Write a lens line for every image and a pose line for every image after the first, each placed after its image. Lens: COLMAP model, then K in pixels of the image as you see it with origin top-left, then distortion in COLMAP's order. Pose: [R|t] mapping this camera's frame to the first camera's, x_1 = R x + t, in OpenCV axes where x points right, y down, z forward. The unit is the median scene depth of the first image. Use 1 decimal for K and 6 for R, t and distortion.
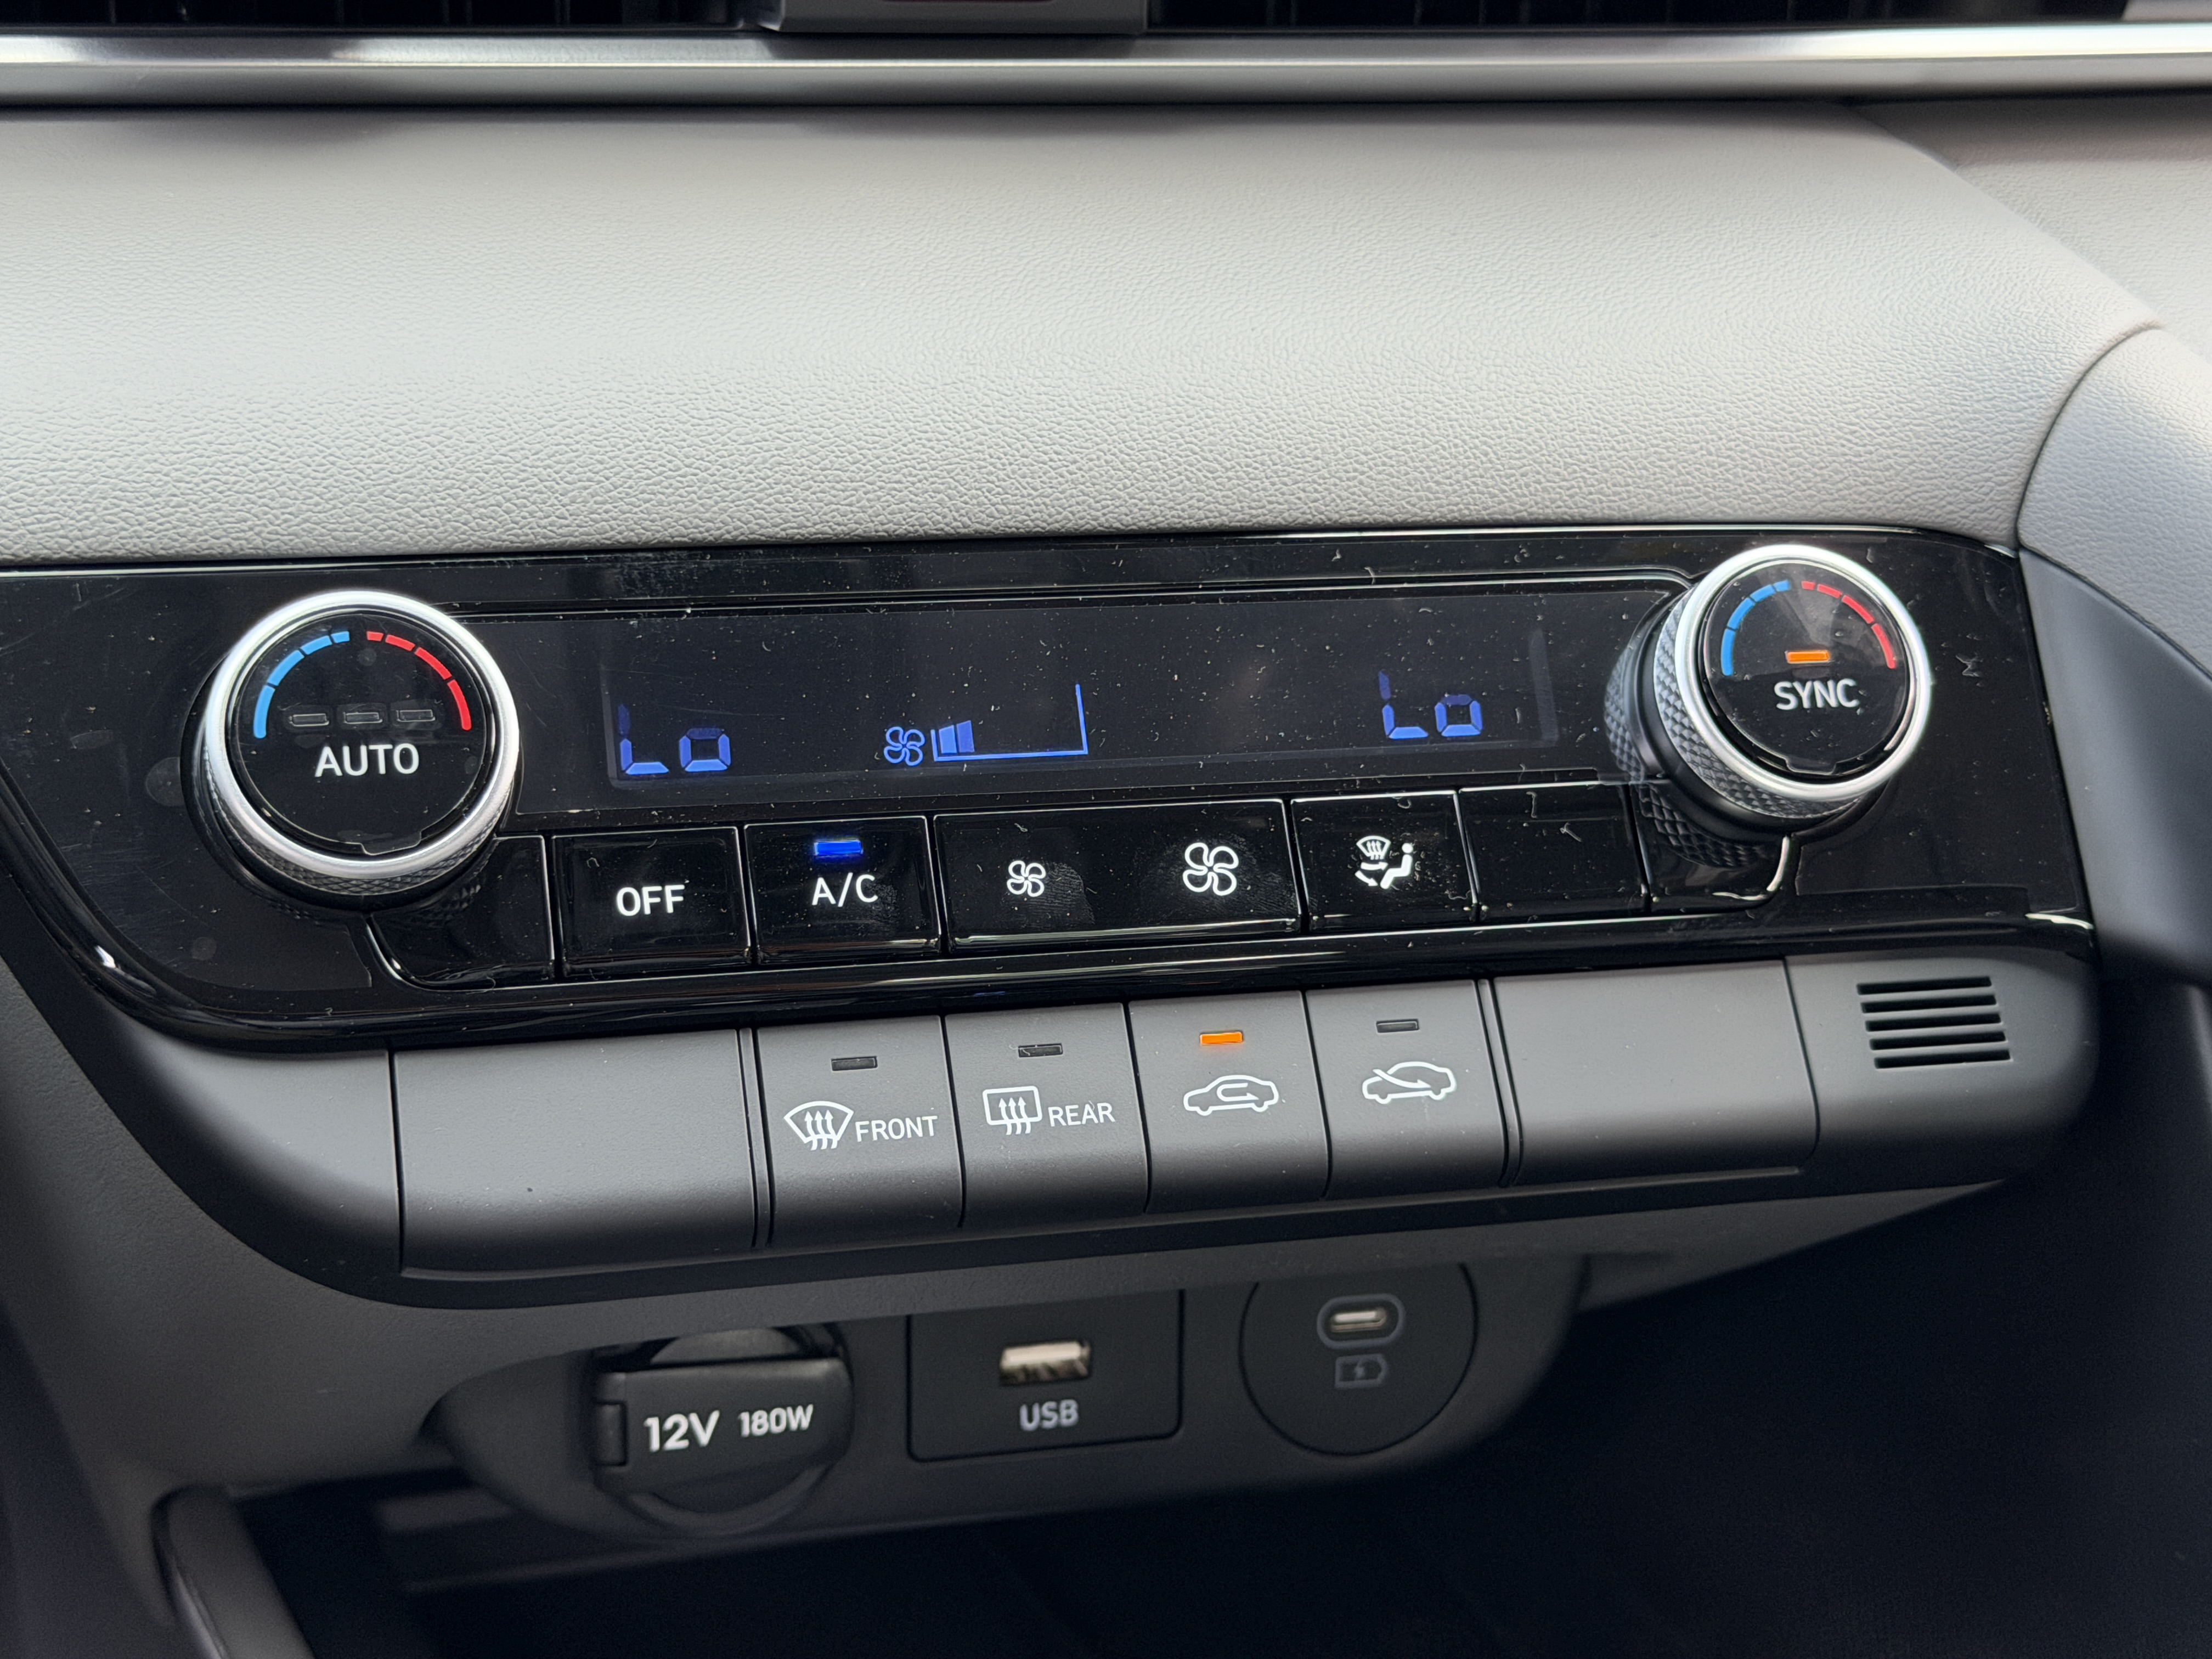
lens RADIAL K [[3470.2, 0, 1124.7], [0, 3470.2, 885.6], [0, 0, 1]] dist [0.146475, 0.000000]
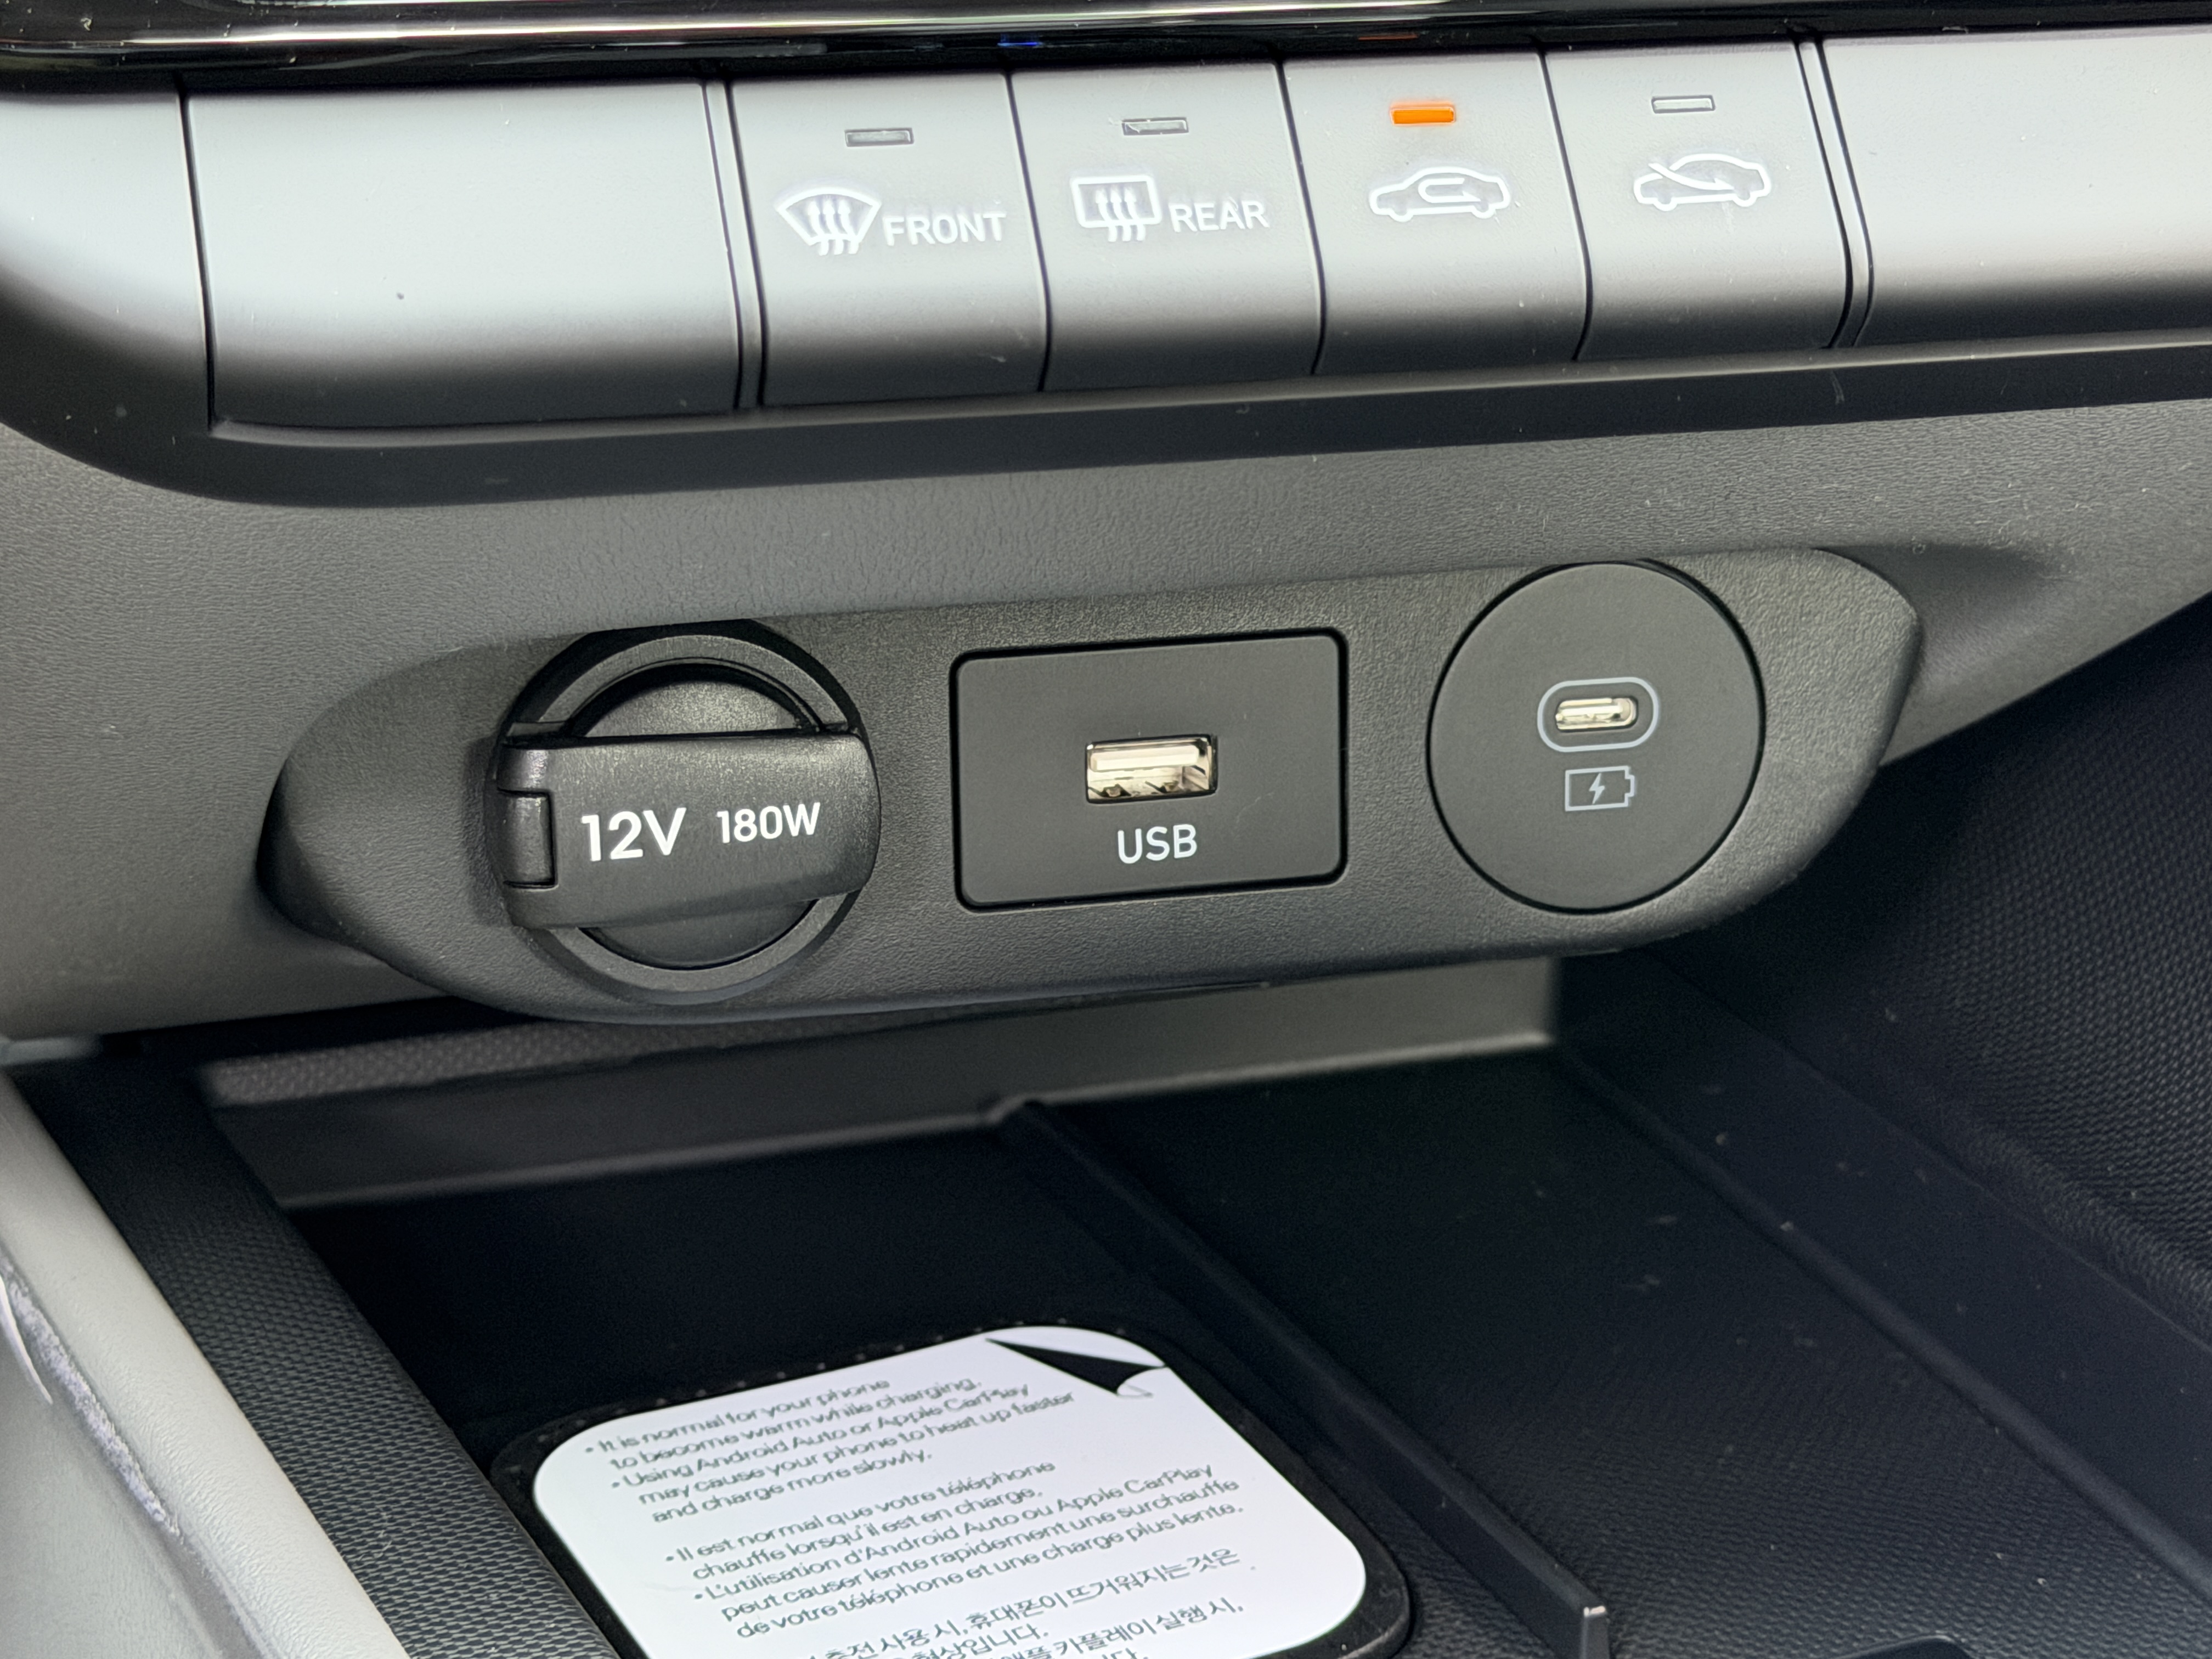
lens RADIAL K [[4331.5, 0, 1118.0], [0, 4331.5, 829.9], [0, 0, 1]] dist [0.116560, 0.000000]
pose [[0.999639, -0.026419, -0.004900, -0.029883], [0.026410, 0.999650, -0.001828, 0.178666], [0.004946, 0.001698, 0.999986, 0.158550]]
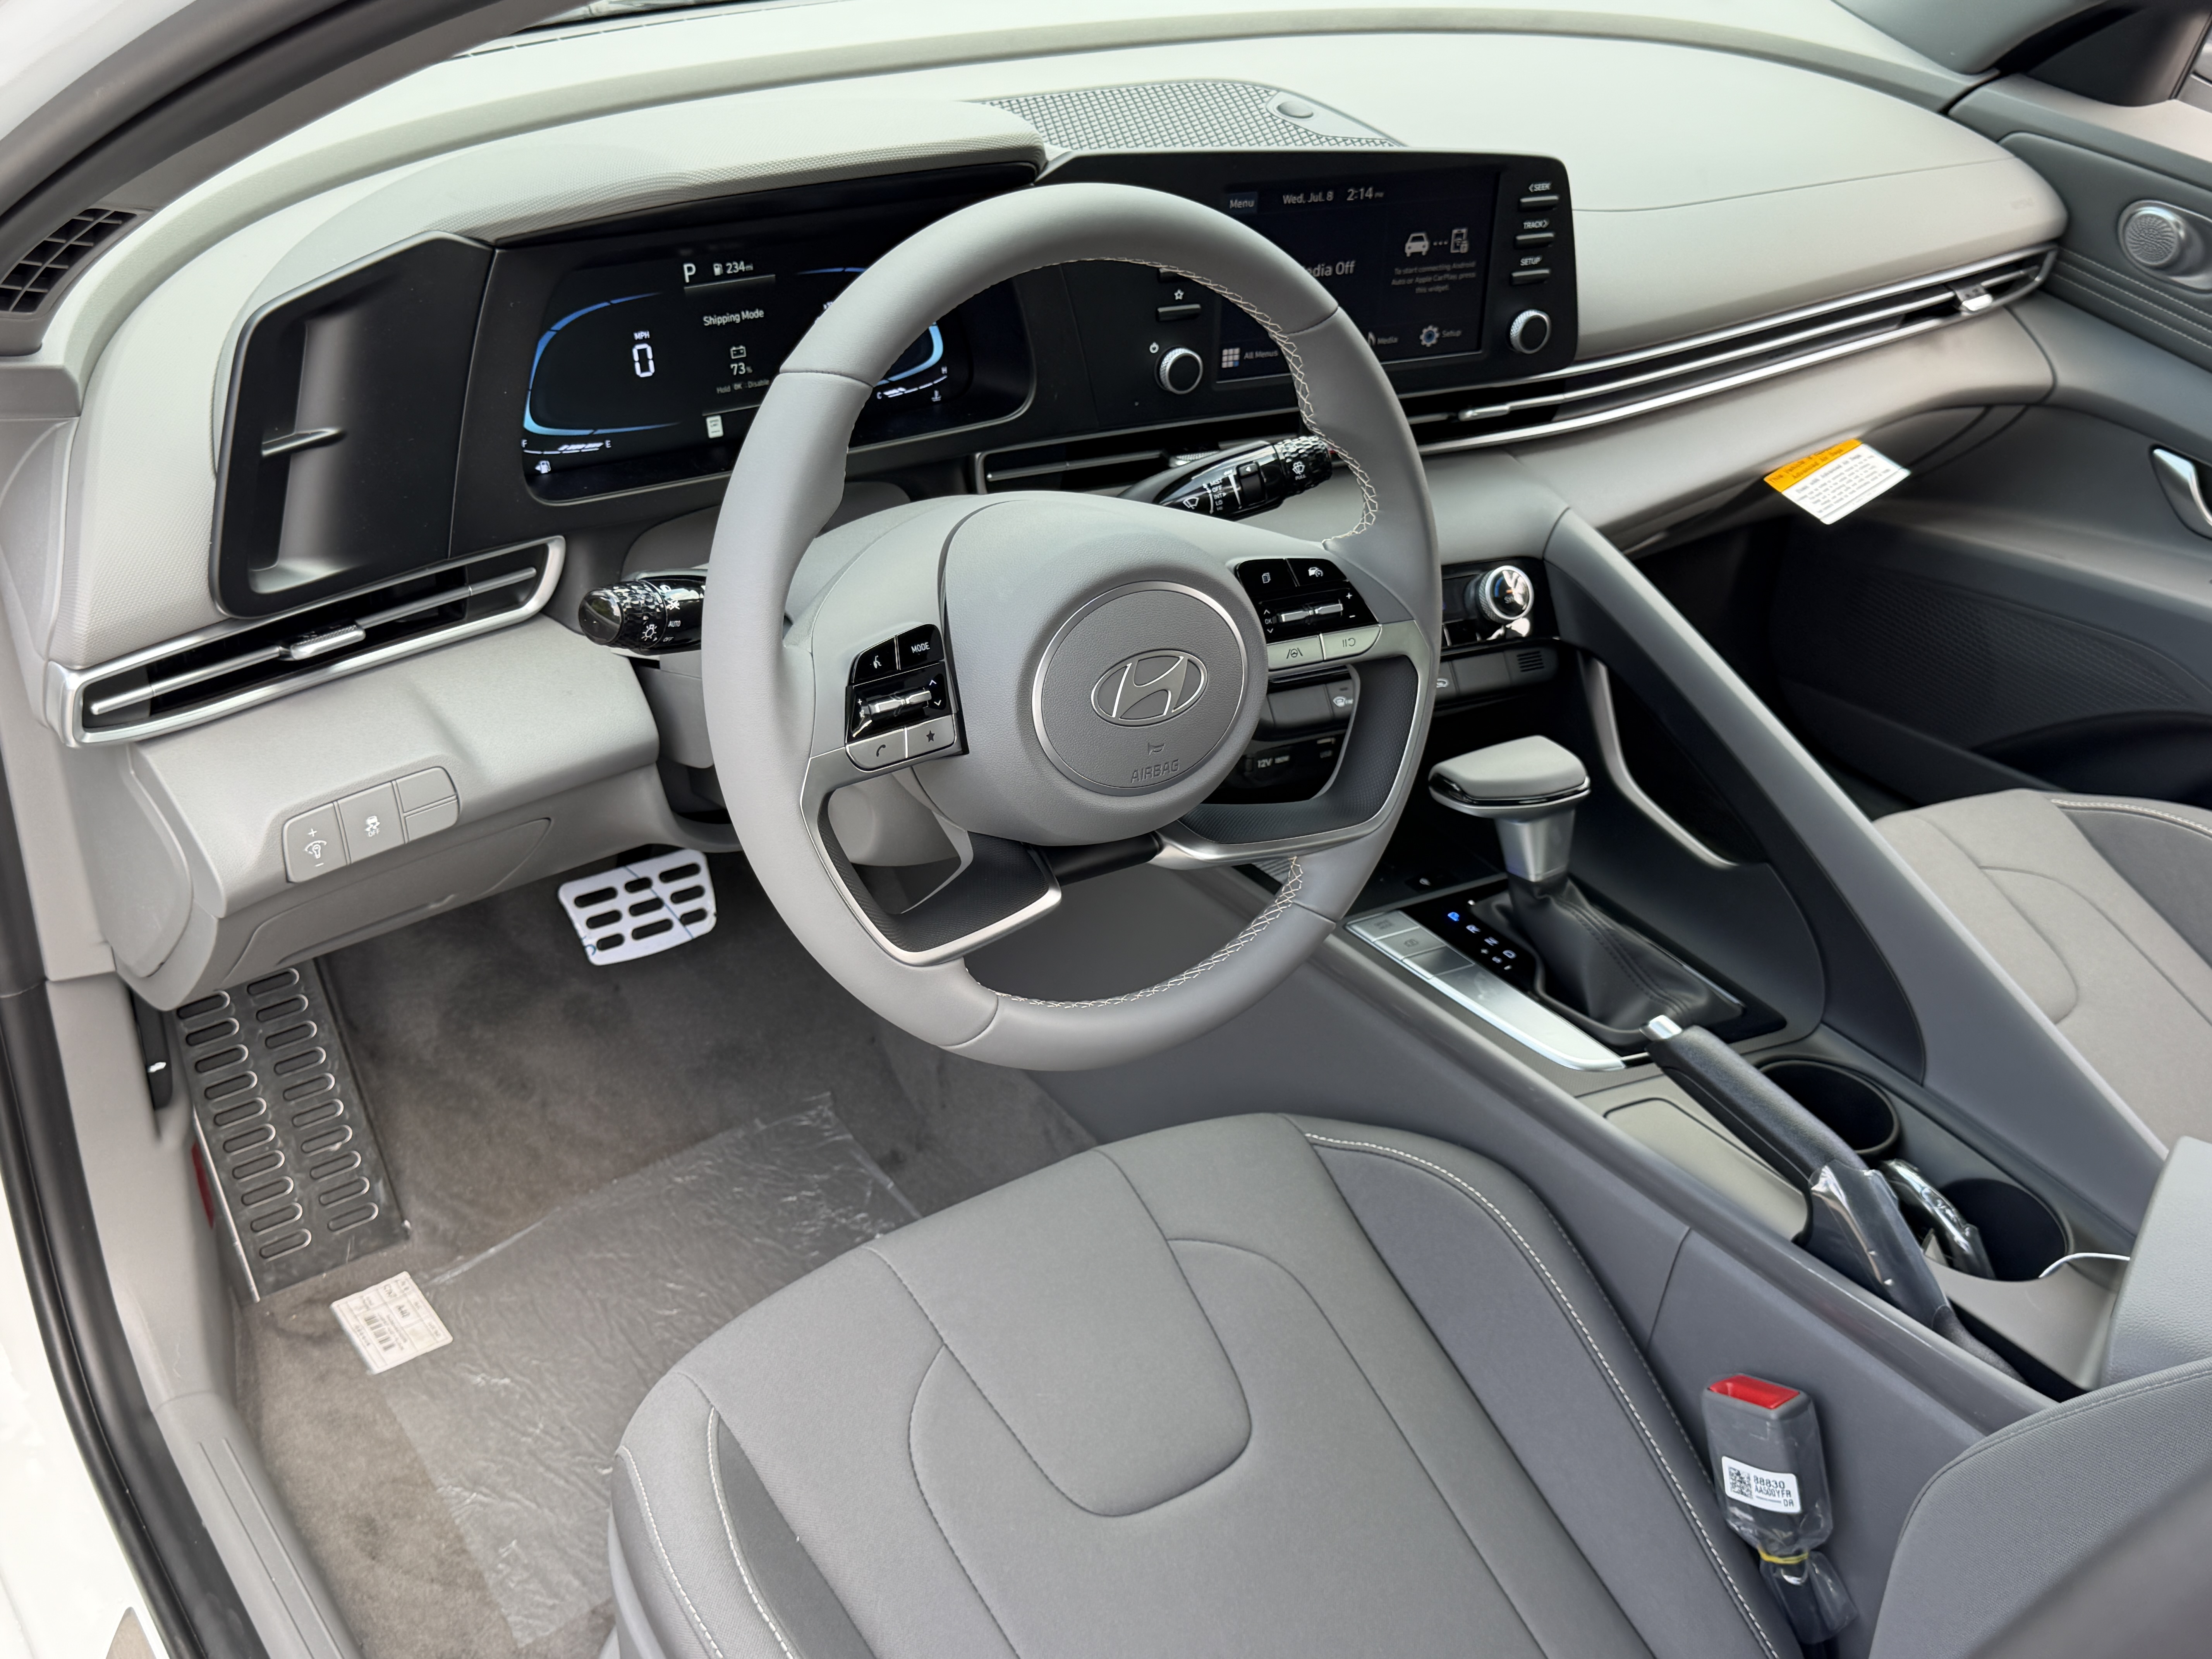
lens RADIAL K [[2219.2, 0, 1083.7], [0, 2219.2, 838.3], [0, 0, 1]] dist [0.121550, 0.000000]
pose [[0.975680, -0.080438, 0.203910, -1.085530], [0.038860, 0.978974, 0.200248, -0.385371], [-0.215730, -0.187454, 0.958291, -2.000677]]
